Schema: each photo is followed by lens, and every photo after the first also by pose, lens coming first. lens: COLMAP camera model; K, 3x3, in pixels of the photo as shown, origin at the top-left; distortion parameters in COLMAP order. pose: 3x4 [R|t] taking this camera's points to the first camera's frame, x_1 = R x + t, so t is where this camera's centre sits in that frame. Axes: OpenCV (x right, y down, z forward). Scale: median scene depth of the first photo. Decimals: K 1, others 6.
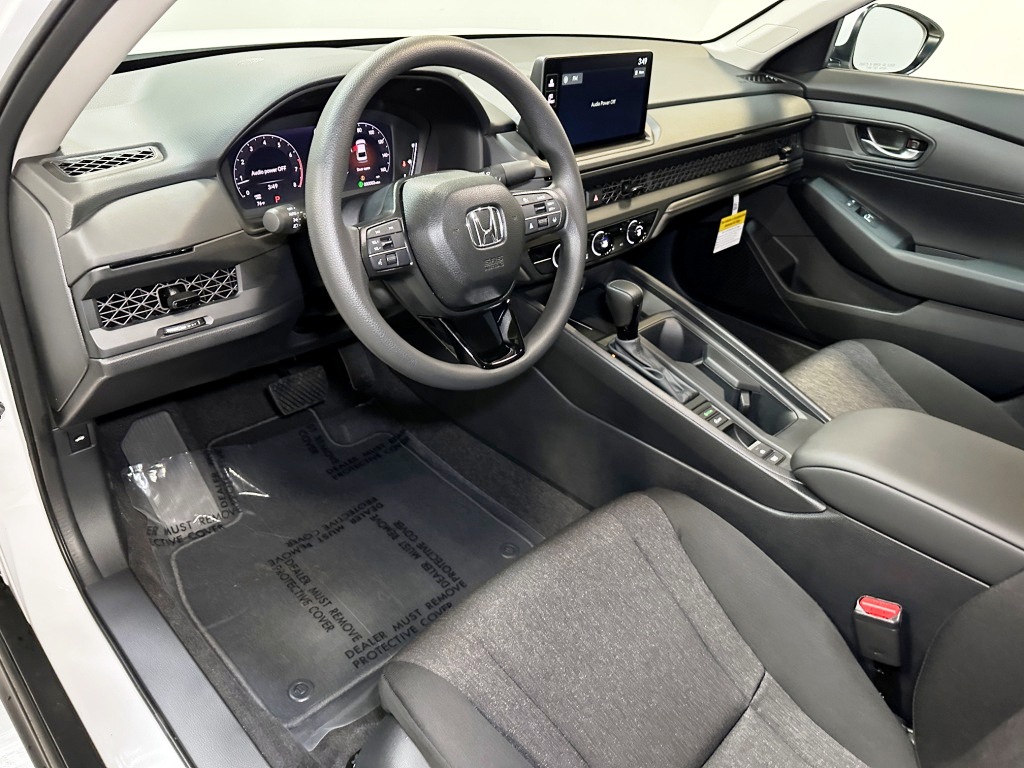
lens RADIAL K [[747.7, 0, 514.2], [0, 747.7, 368.5], [0, 0, 1]] dist [0.062296, -0.113999]
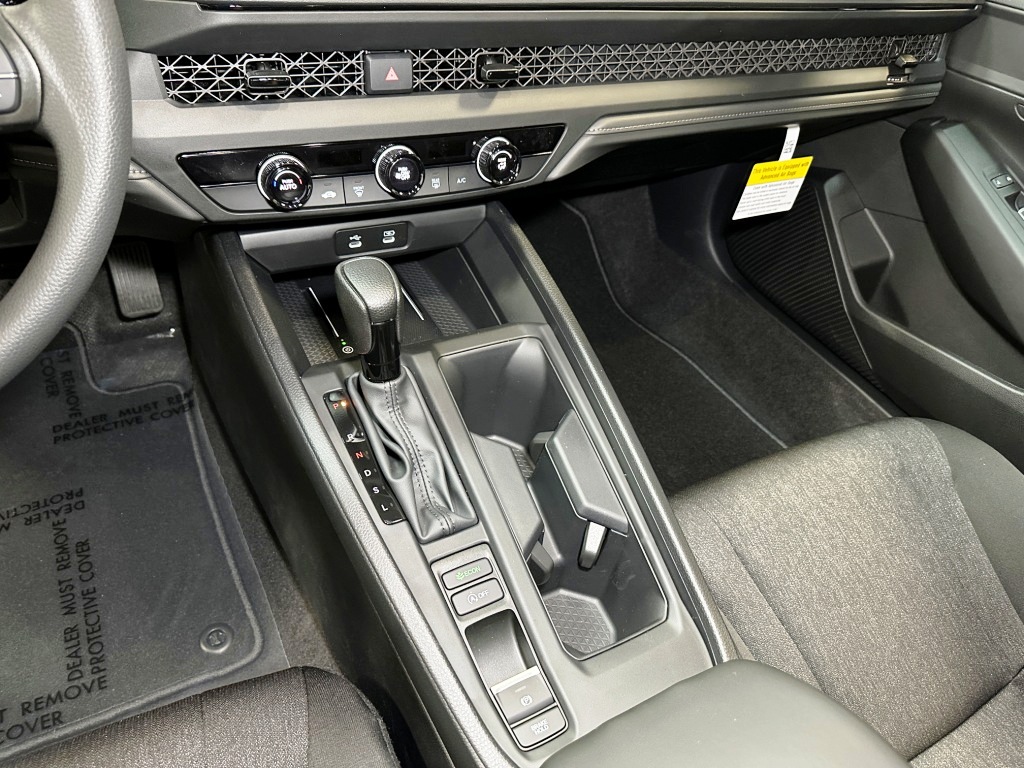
lens RADIAL K [[730.4, 0, 534.1], [0, 730.4, 383.9], [0, 0, 1]] dist [0.009771, -0.026359]
pose [[0.959626, 0.238995, -0.148319, 0.236490], [-0.208815, 0.958598, 0.193613, -0.110931], [0.188451, -0.154825, 0.969802, 0.398575]]
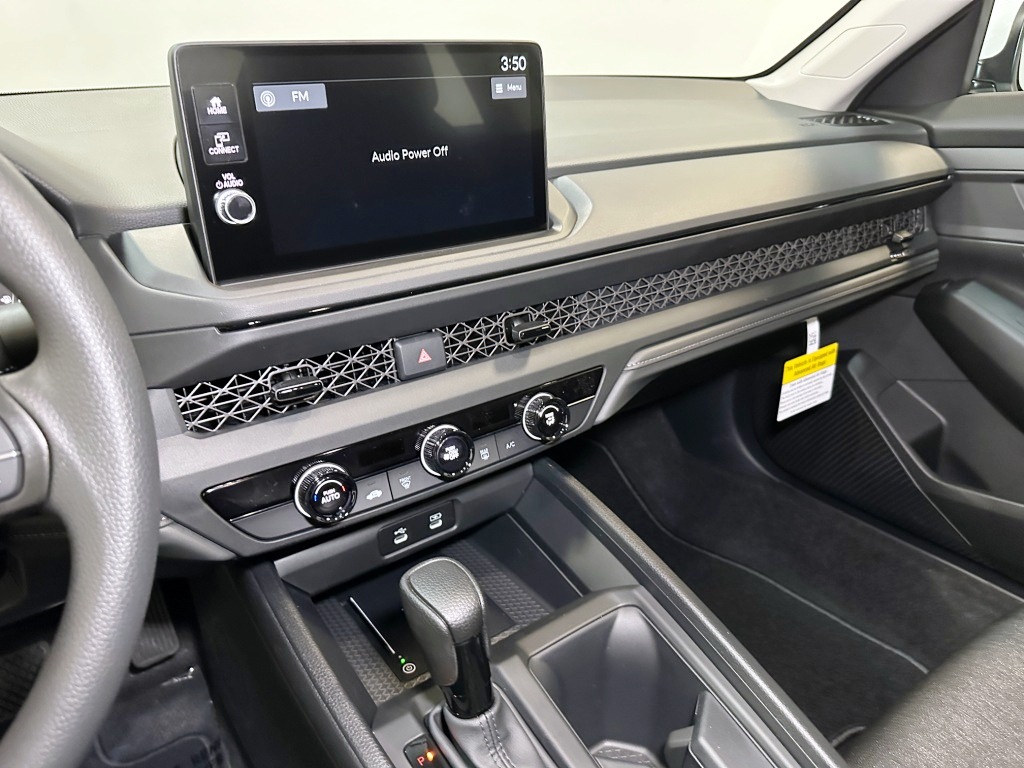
lens RADIAL K [[727.5, 0, 537.8], [0, 727.5, 366.4], [0, 0, 1]] dist [0.076268, -0.110796]
pose [[0.983258, -0.026618, -0.180265, 0.193298], [0.001053, 0.990086, -0.140457, -0.119902], [0.182217, 0.137915, 0.973538, 0.437824]]
